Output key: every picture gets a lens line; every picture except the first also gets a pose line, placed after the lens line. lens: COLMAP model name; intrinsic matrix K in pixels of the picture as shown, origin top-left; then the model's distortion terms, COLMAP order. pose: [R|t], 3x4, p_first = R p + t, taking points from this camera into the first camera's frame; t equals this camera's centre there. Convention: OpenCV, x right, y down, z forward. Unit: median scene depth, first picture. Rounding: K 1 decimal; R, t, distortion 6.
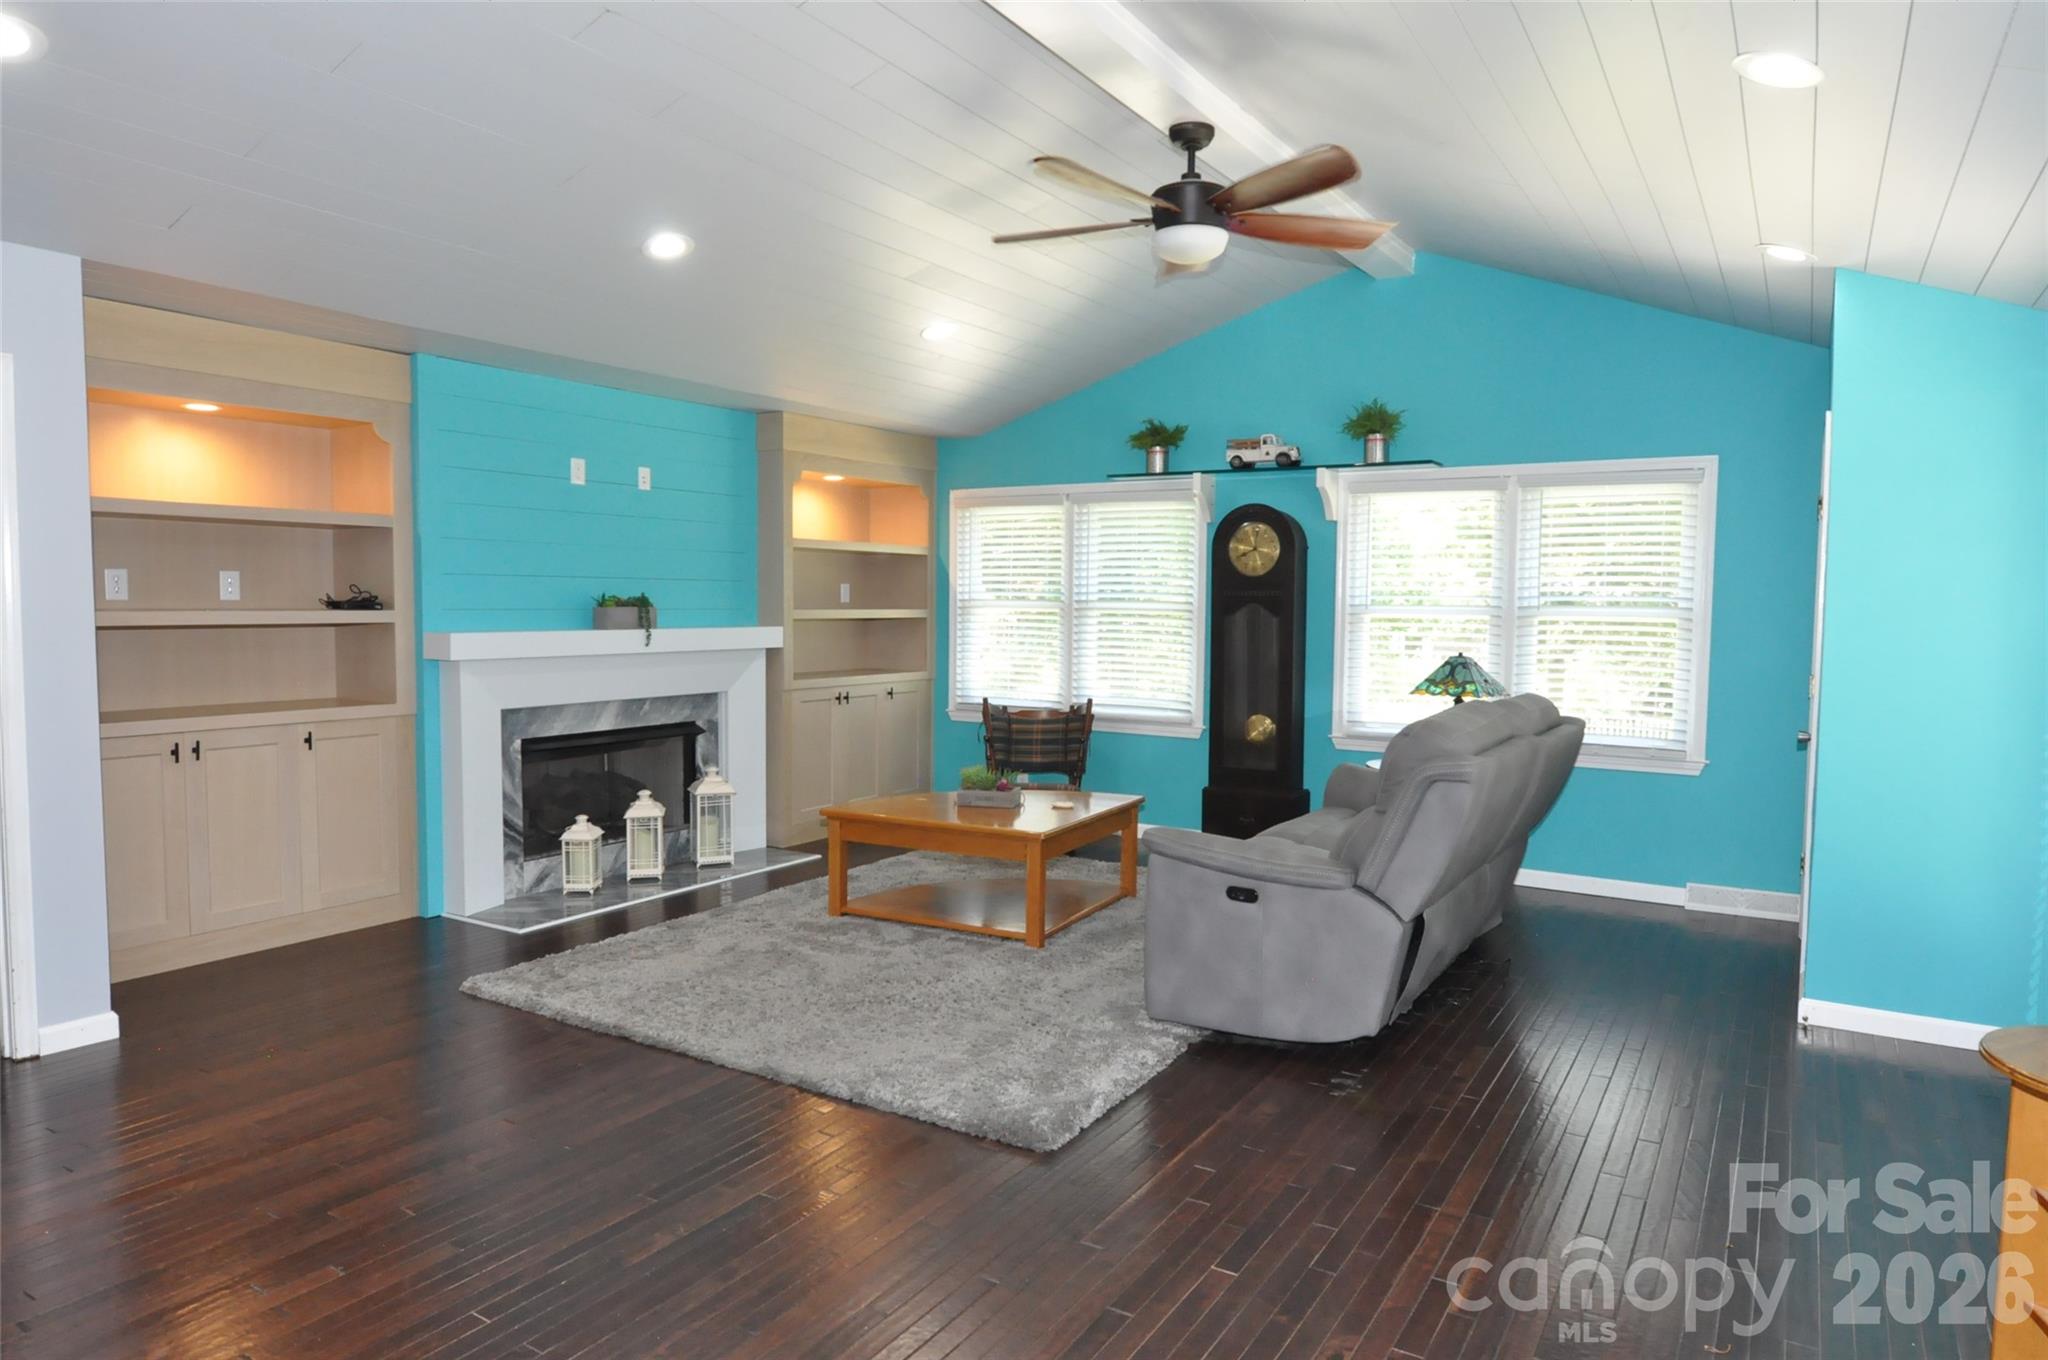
lens RADIAL K [[1242.8, 0, 1024.7], [0, 1242.8, 679.9], [0, 0, 1]] dist [-0.008148, -0.009202]
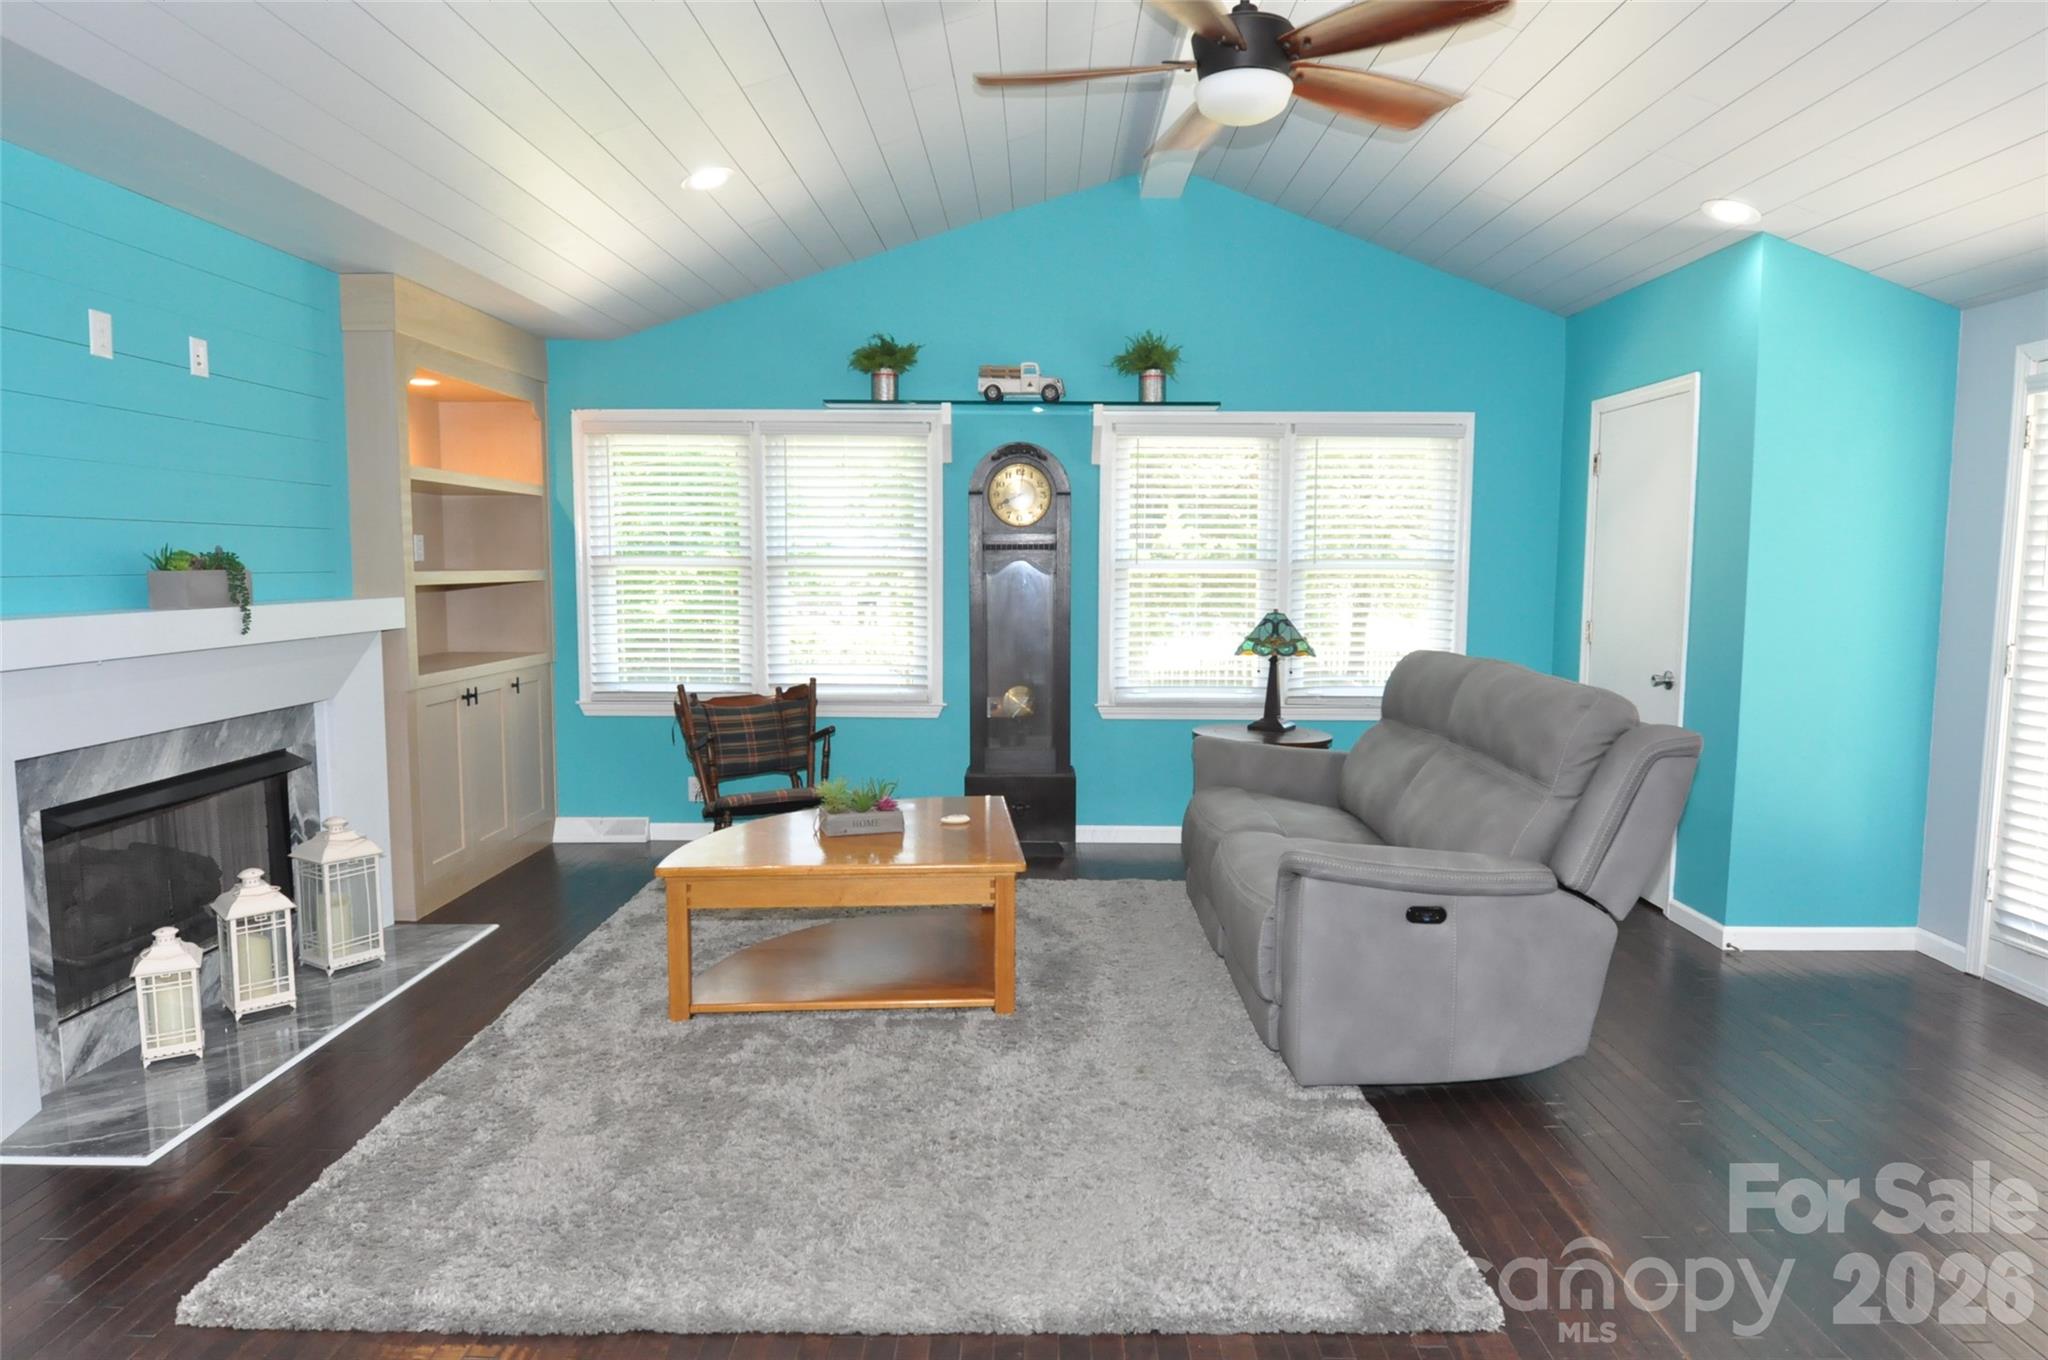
lens RADIAL K [[1242.8, 0, 1025.6], [0, 1242.8, 676.6], [0, 0, 1]] dist [-0.008148, -0.009202]
pose [[0.852413, -0.054995, 0.519970, -0.296079], [0.038112, 0.998343, 0.043111, -0.018191], [-0.521479, -0.016932, 0.853096, 0.284457]]
